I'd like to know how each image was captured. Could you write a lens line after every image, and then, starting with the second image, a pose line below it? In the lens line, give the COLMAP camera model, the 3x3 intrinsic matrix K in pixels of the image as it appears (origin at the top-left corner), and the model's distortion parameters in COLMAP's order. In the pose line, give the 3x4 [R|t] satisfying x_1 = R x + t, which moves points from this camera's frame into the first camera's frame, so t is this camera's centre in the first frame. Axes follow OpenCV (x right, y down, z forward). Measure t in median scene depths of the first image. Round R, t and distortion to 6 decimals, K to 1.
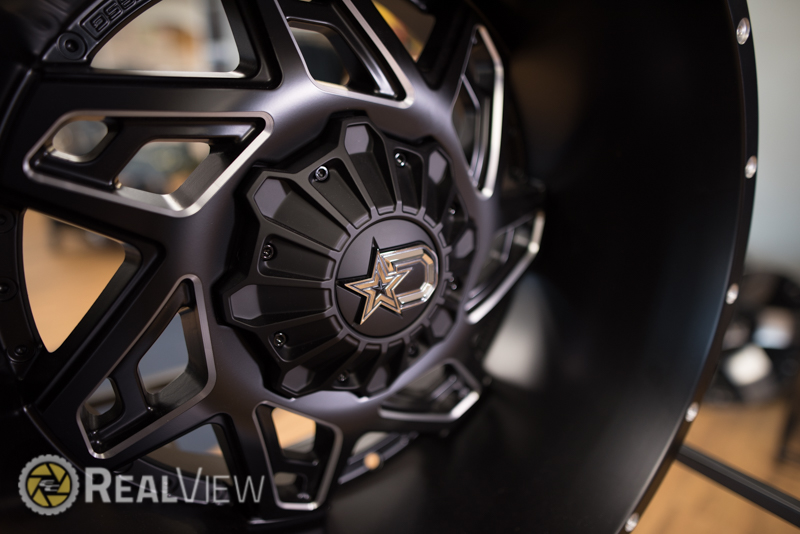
lens RADIAL K [[616.5, 0, 400.0], [0, 616.5, 267.0], [0, 0, 1]] dist [-0.037464, 0.000513]
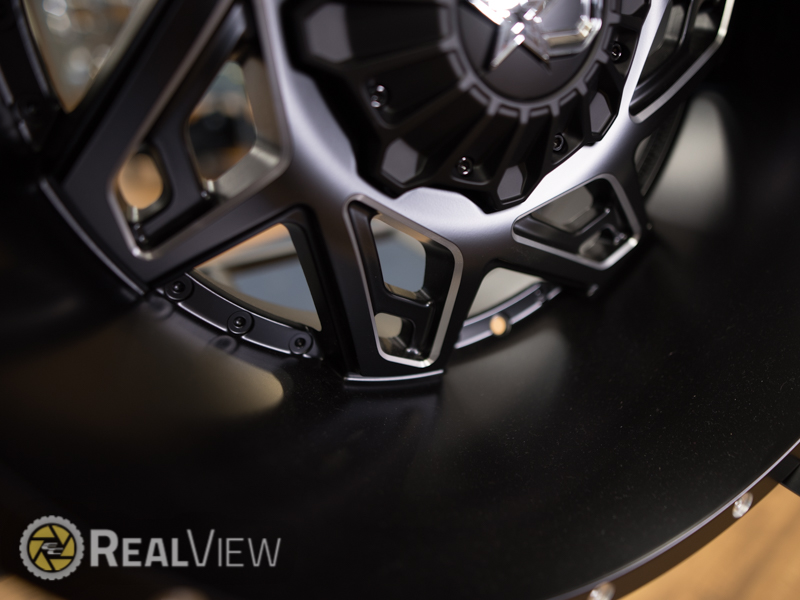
lens RADIAL K [[704.8, 0, 433.4], [0, 704.8, 326.3], [0, 0, 1]] dist [-0.056769, -0.002482]
pose [[0.994253, -0.000832, -0.107052, -0.043196], [0.018236, 0.986671, 0.161702, 0.235958], [0.105491, -0.162725, 0.981016, 0.162030]]
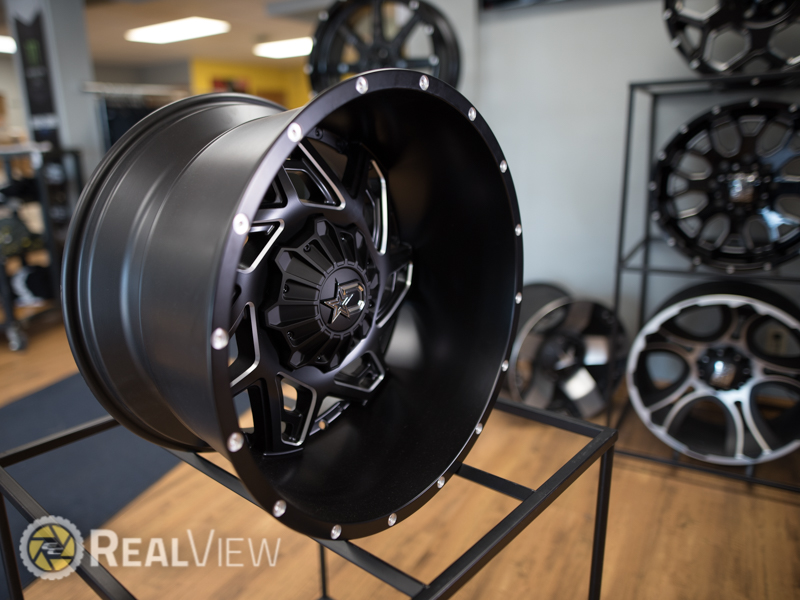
lens RADIAL K [[677.5, 0, 400.0], [0, 677.5, 300.0], [0, 0, 1]] dist [0.006081, 0.002272]
pose [[0.968165, -0.077928, 0.237874, -0.334499], [0.090130, 0.995092, -0.040838, 0.118068], [-0.233524, 0.060977, 0.970437, -1.044571]]
